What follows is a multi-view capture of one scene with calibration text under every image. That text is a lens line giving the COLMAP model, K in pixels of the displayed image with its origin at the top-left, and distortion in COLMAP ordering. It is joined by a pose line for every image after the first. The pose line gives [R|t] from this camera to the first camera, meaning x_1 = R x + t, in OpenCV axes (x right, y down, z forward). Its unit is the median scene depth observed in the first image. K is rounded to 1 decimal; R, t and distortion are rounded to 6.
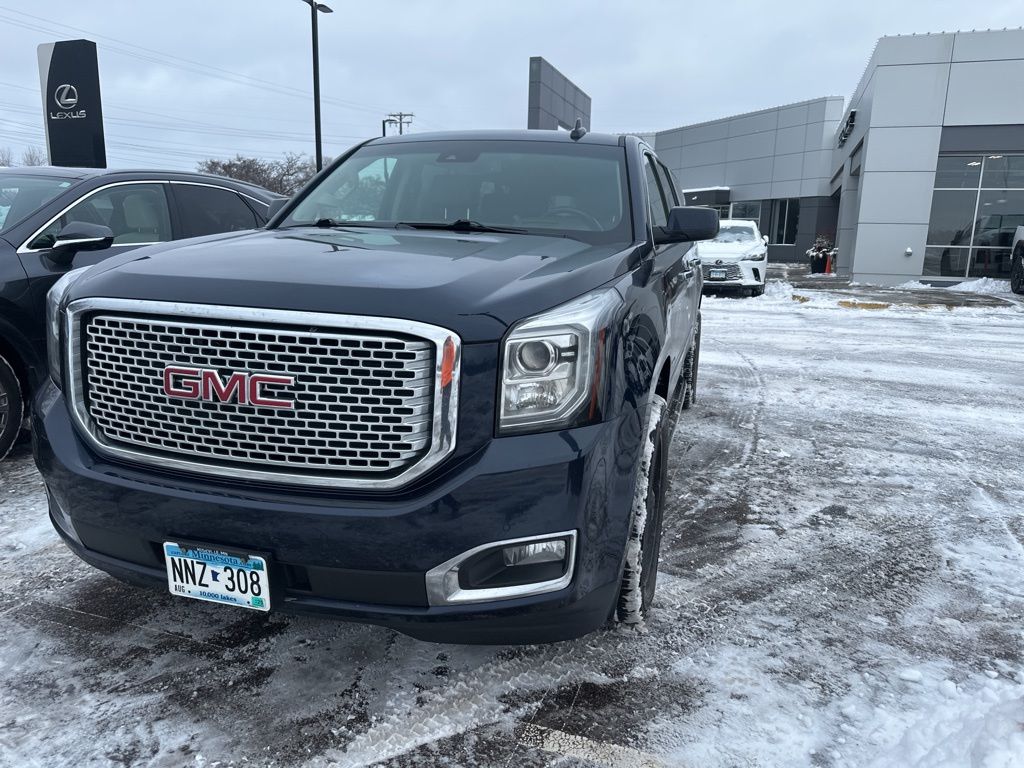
lens RADIAL K [[721.5, 0, 527.2], [0, 721.5, 391.5], [0, 0, 1]] dist [0.040146, -0.048373]
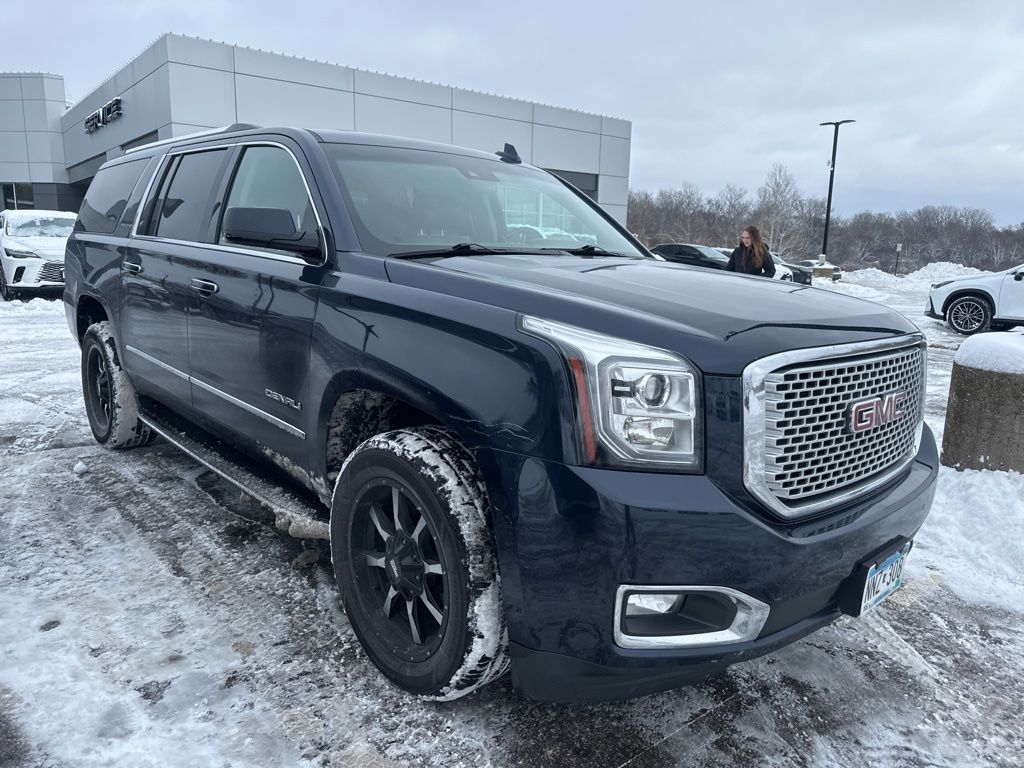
lens RADIAL K [[721.5, 0, 514.6], [0, 721.5, 385.1], [0, 0, 1]] dist [0.040146, -0.048373]
pose [[0.520900, -0.170150, 0.836488, -1.349234], [0.164546, 0.981569, 0.097195, -0.203526], [-0.837608, 0.087012, 0.539297, 0.703176]]
